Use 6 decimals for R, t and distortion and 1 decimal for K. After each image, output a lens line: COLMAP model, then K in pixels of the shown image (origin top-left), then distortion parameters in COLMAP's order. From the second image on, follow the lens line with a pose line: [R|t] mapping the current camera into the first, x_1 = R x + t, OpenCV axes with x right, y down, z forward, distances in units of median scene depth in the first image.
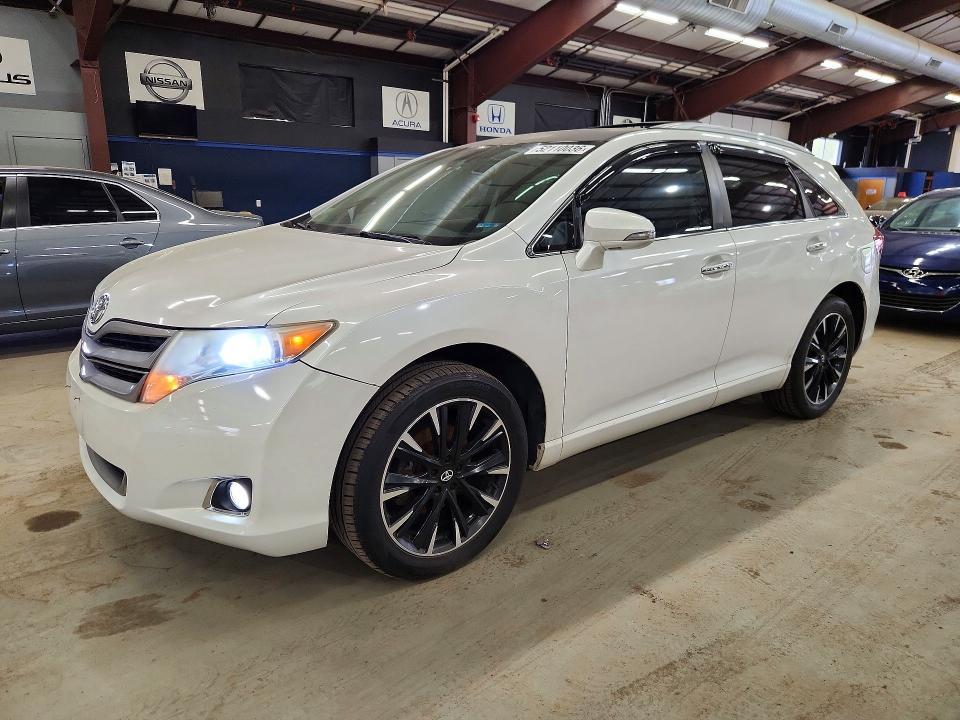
lens RADIAL K [[634.9, 0, 481.3], [0, 634.9, 365.8], [0, 0, 1]] dist [0.064349, -0.053250]
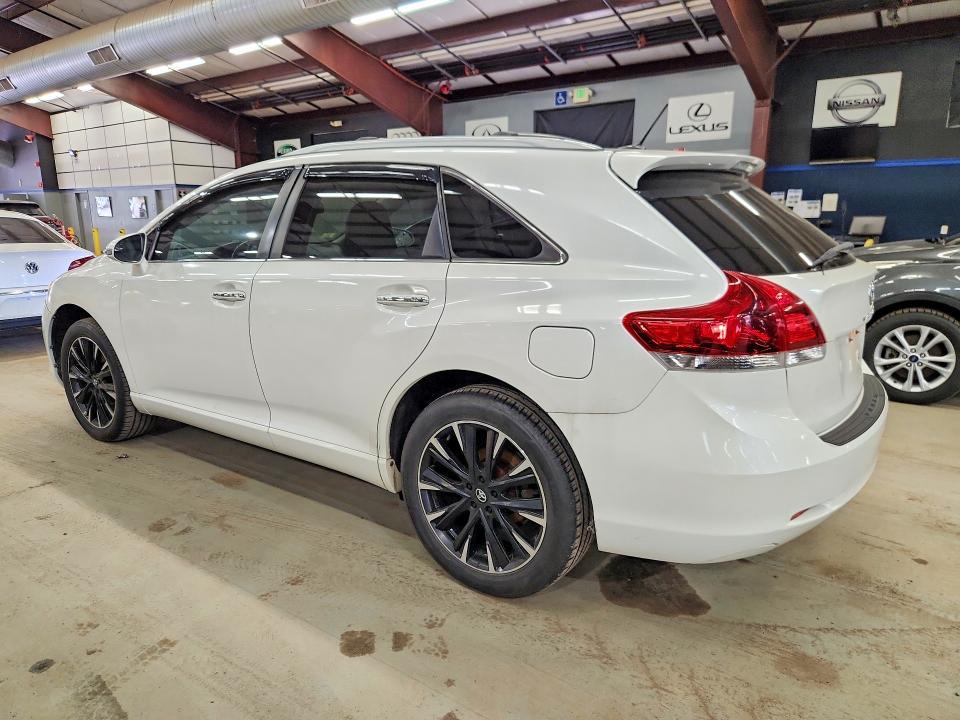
lens RADIAL K [[652.1, 0, 478.7], [0, 652.1, 372.4], [0, 0, 1]] dist [0.065206, -0.063378]
pose [[0.264707, 0.209547, -0.941286, 0.956202], [-0.242555, 0.959192, 0.145322, -0.183686], [0.933326, 0.189846, 0.304732, 0.709137]]
